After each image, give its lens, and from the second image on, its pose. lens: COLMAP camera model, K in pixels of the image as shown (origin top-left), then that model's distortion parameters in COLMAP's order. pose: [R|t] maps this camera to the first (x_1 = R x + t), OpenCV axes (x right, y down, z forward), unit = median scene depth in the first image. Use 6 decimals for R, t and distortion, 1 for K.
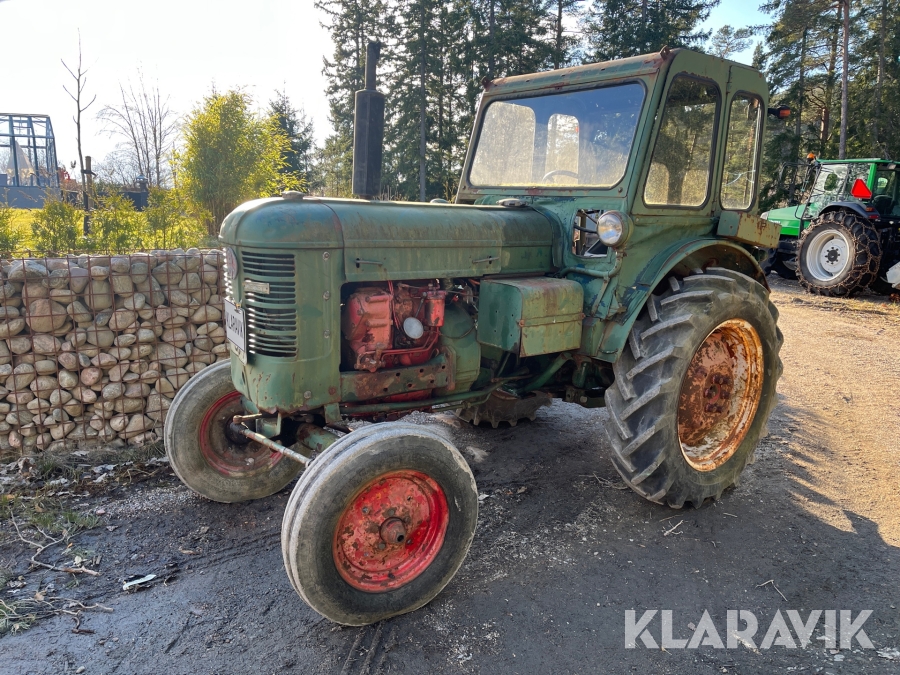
lens RADIAL K [[664.8, 0, 440.8], [0, 664.8, 339.5], [0, 0, 1]] dist [0.074769, -0.067513]
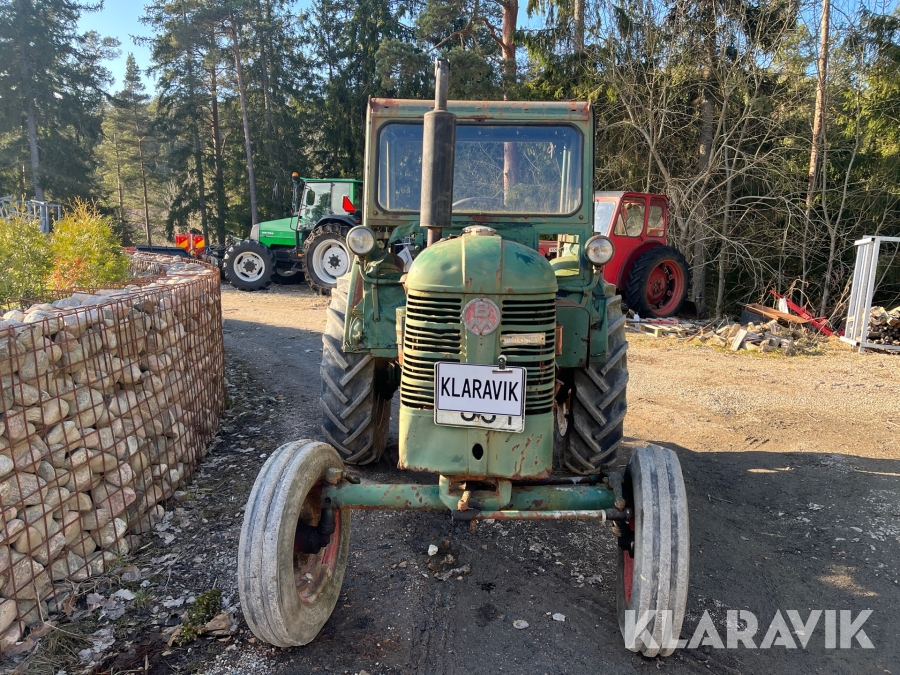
lens RADIAL K [[664.8, 0, 440.8], [0, 664.8, 339.5], [0, 0, 1]] dist [0.074769, -0.067513]
pose [[0.690200, -0.142227, 0.709504, -0.137056], [0.152583, 0.987054, 0.049433, -0.019527], [-0.707349, 0.074140, 0.702966, 0.067015]]
